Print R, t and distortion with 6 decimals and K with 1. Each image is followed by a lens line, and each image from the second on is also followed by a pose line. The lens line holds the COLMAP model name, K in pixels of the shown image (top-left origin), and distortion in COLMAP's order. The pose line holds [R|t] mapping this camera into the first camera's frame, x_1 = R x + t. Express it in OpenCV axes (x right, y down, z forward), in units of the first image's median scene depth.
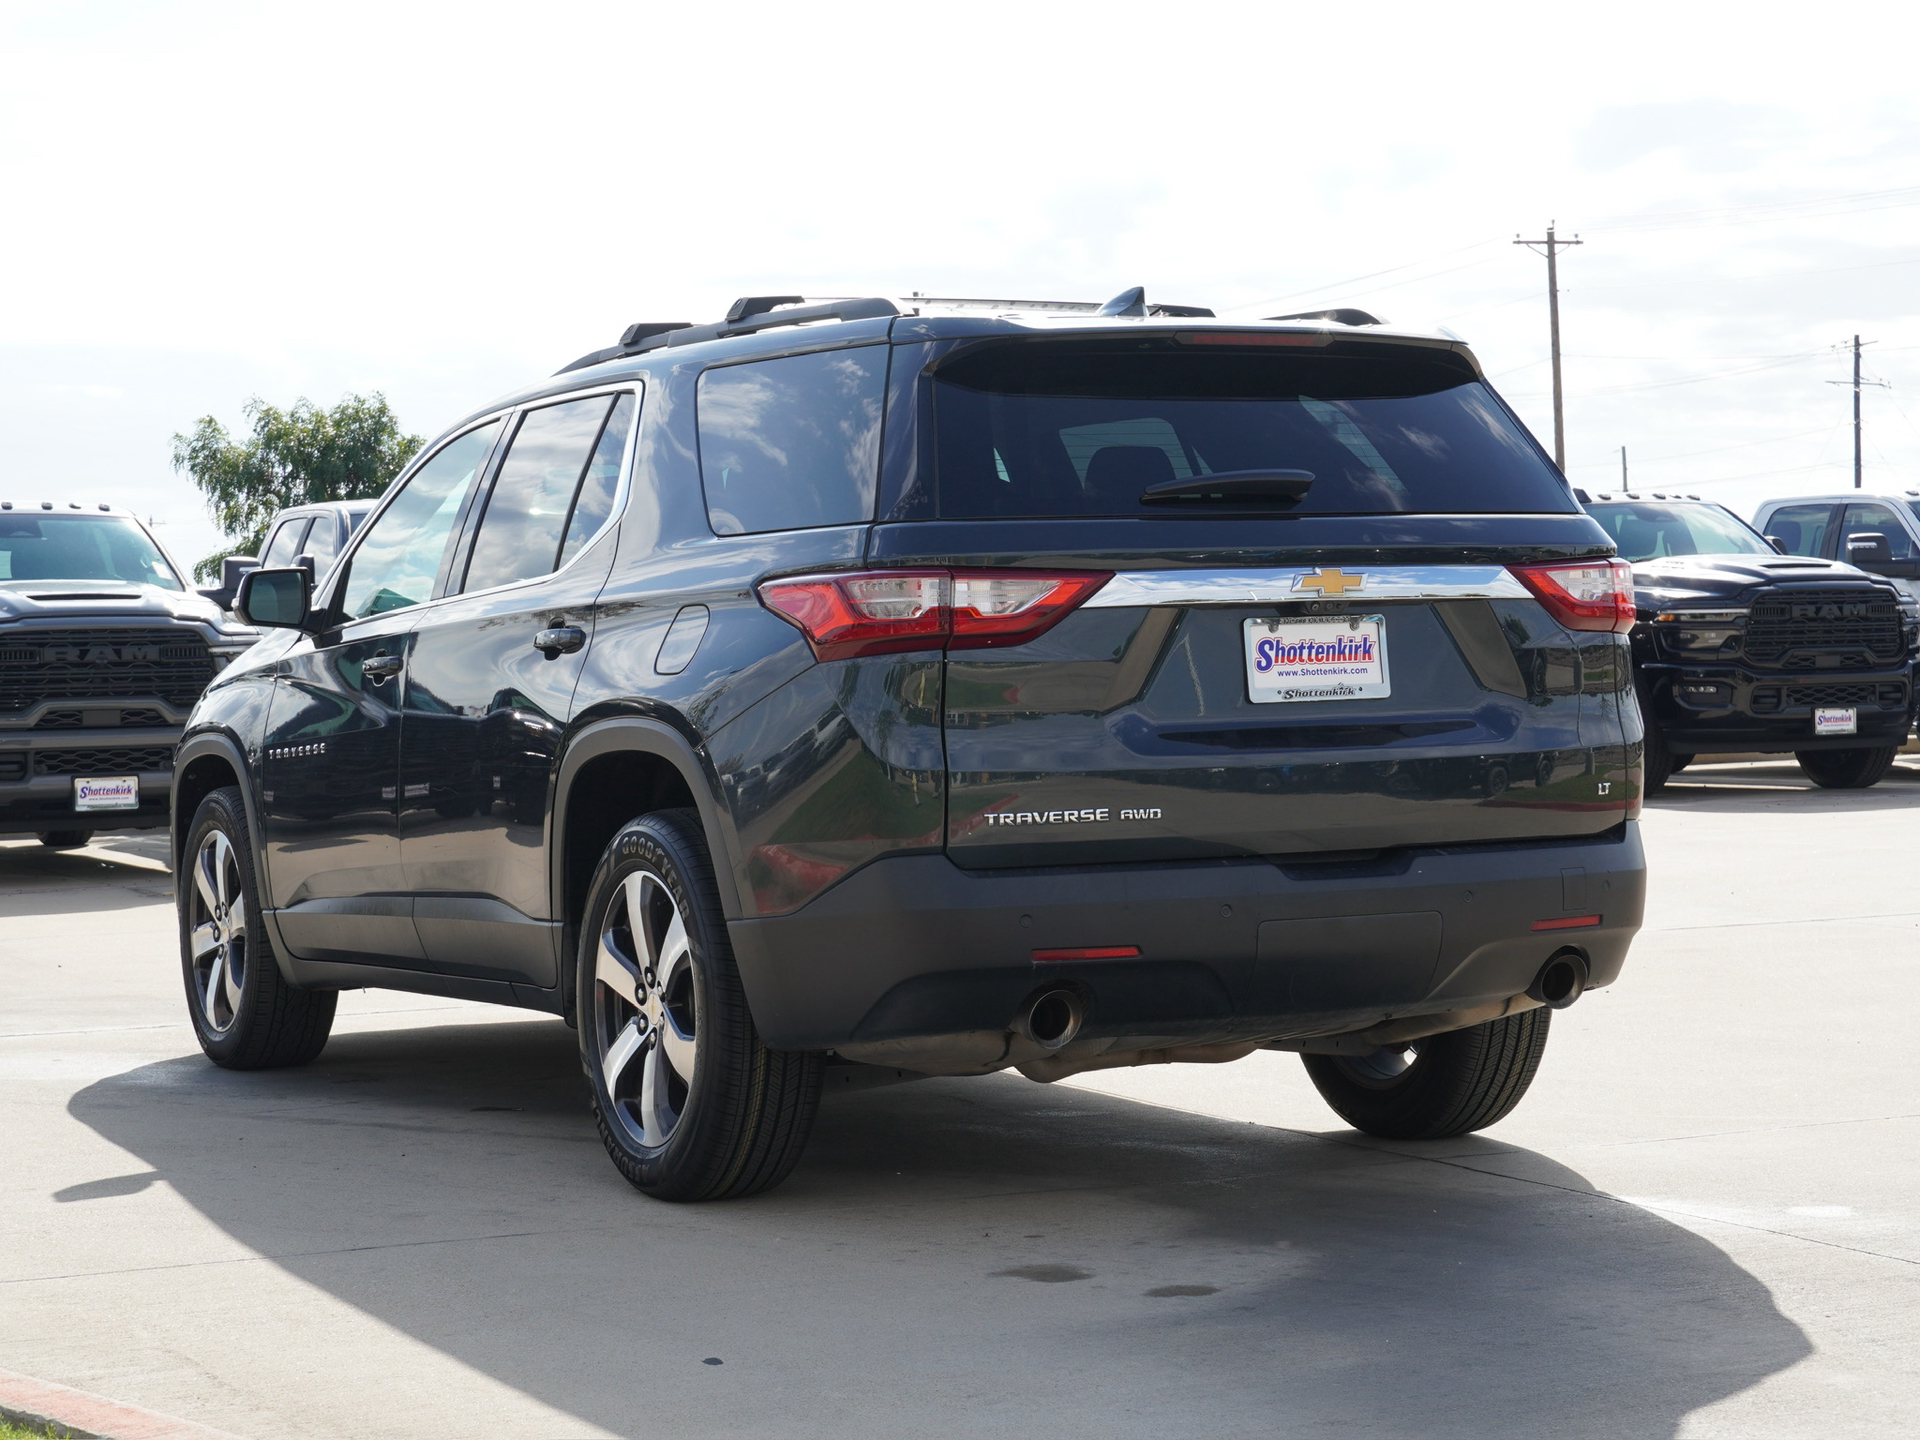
lens RADIAL K [[4727.8, 0, 960.0], [0, 4727.8, 720.0], [0, 0, 1]] dist [0.037807, 0.249662]
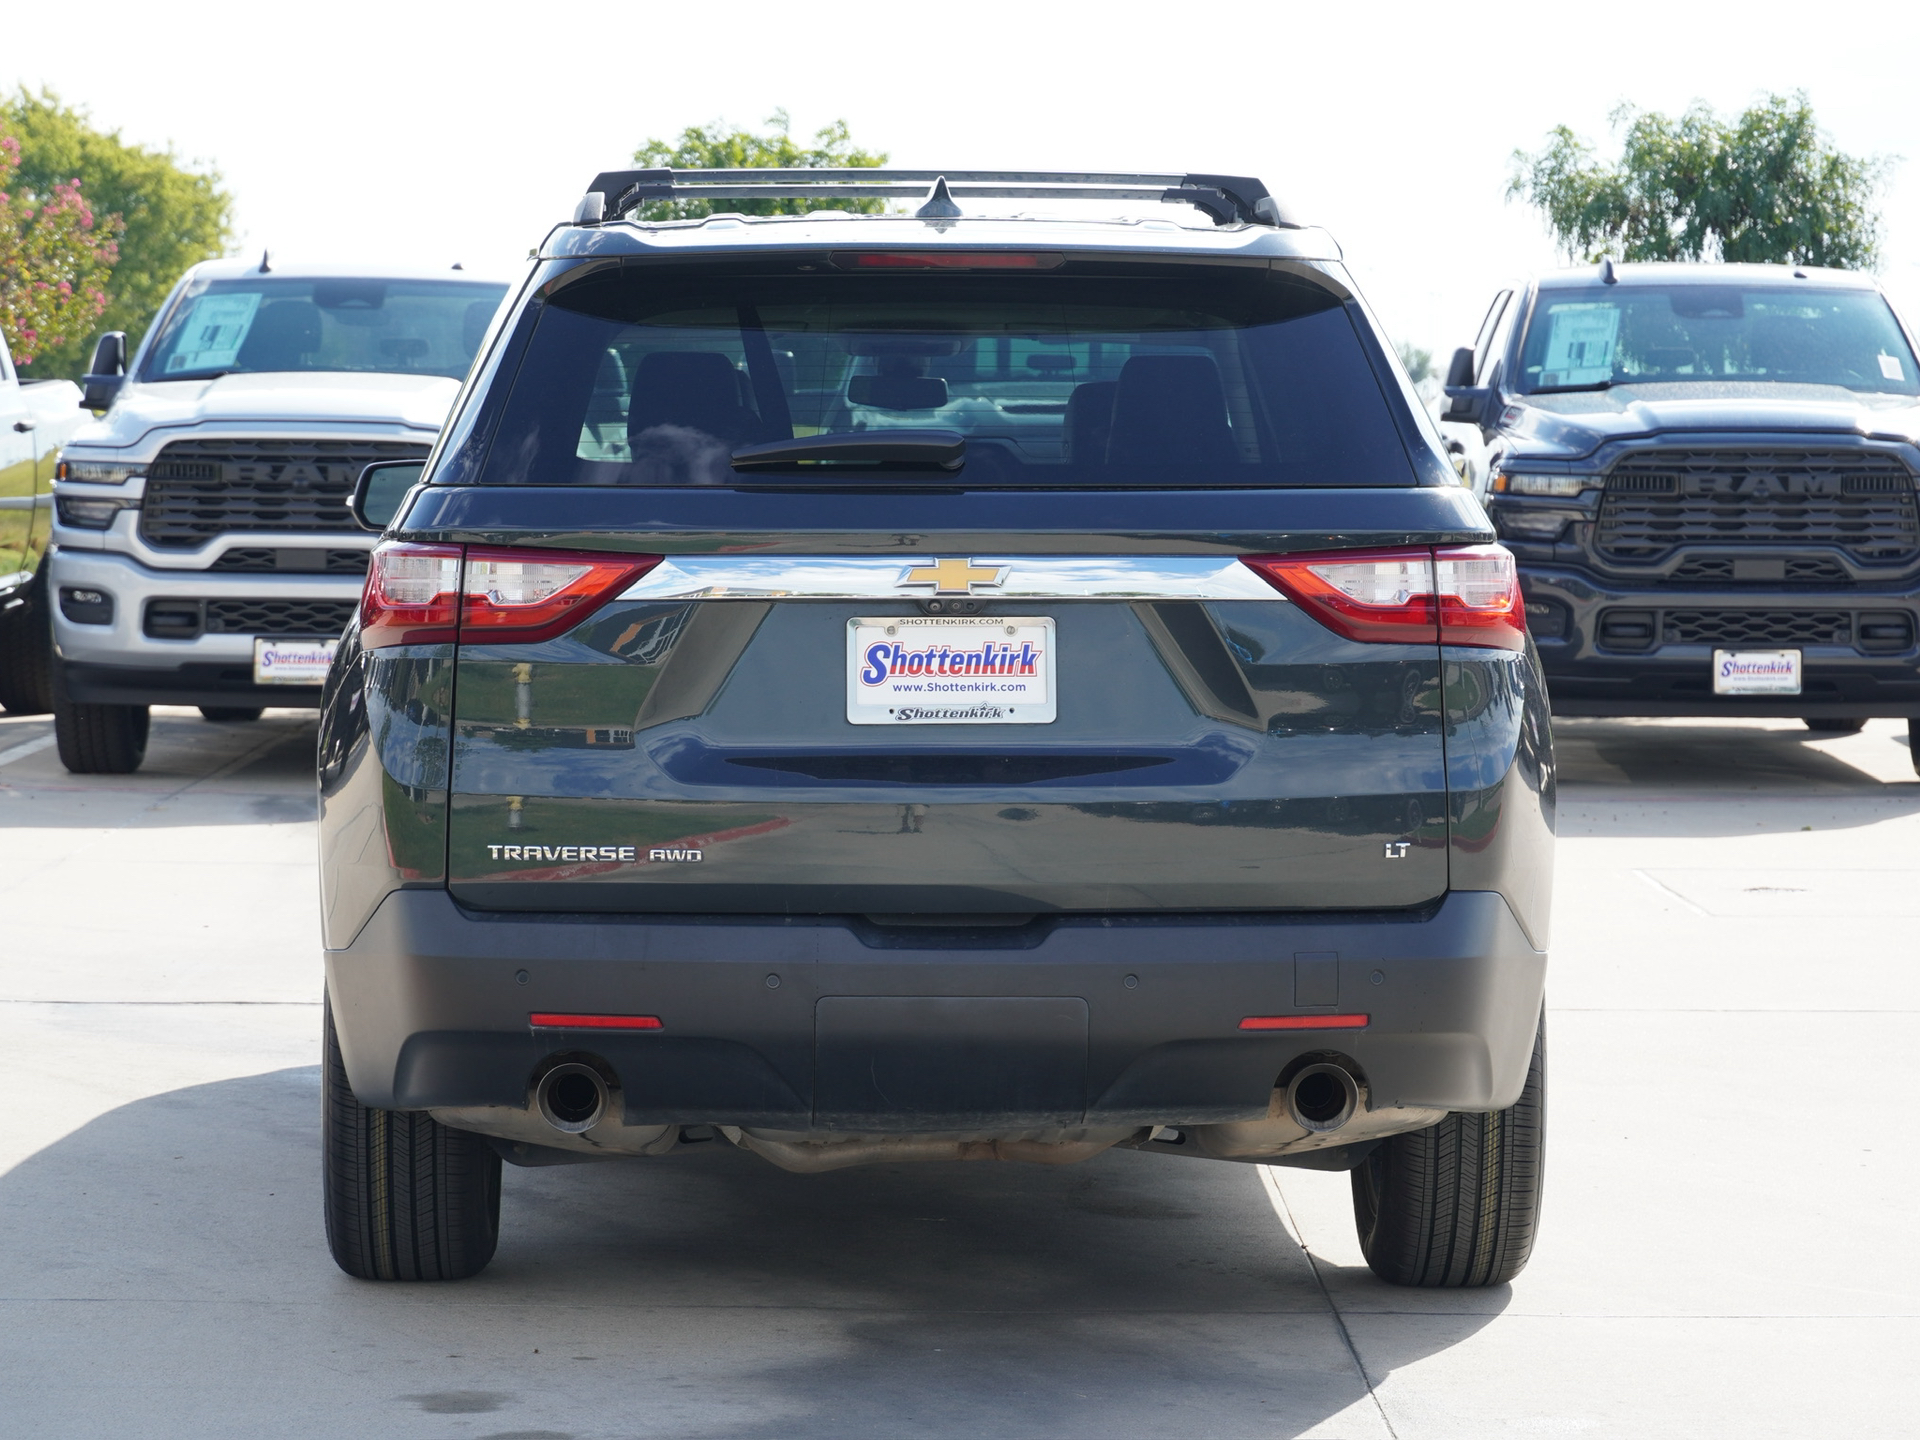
lens RADIAL K [[4727.8, 0, 960.0], [0, 4727.8, 720.0], [0, 0, 1]] dist [0.037807, 0.249662]
pose [[0.880844, 0.049061, -0.470858, 0.452820], [-0.031638, 0.998493, 0.044852, -0.040479], [0.472349, -0.024610, 0.881068, 0.302216]]
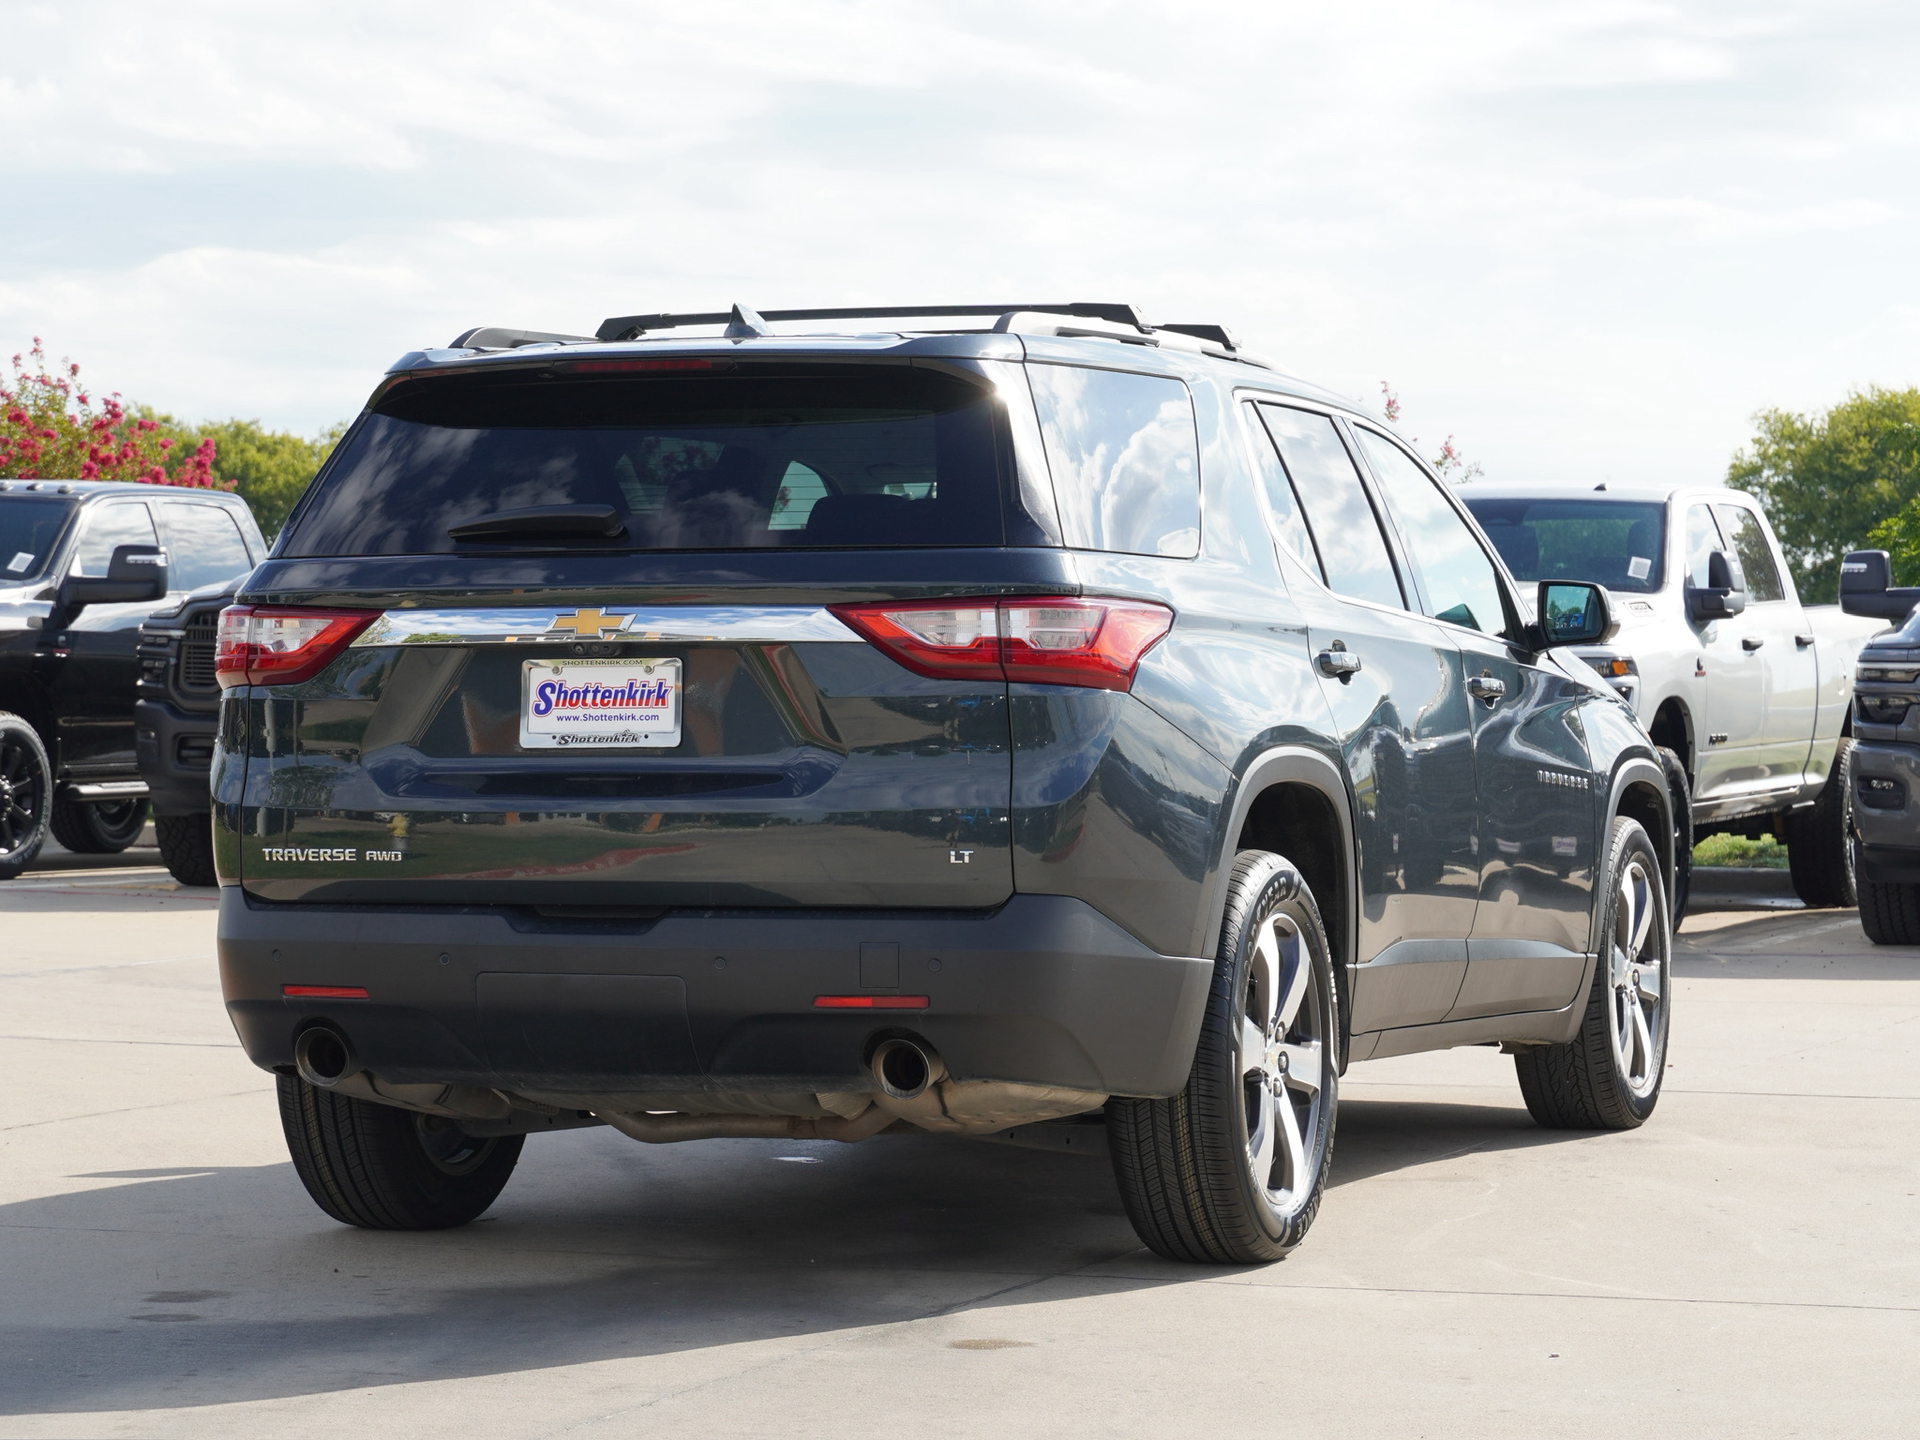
lens RADIAL K [[4727.8, 0, 960.0], [0, 4727.8, 720.0], [0, 0, 1]] dist [0.037807, 0.249662]
pose [[0.681002, 0.027889, -0.731750, 0.822771], [-0.024676, 0.999581, 0.015132, -0.025874], [0.731866, 0.007752, 0.681405, 0.407336]]
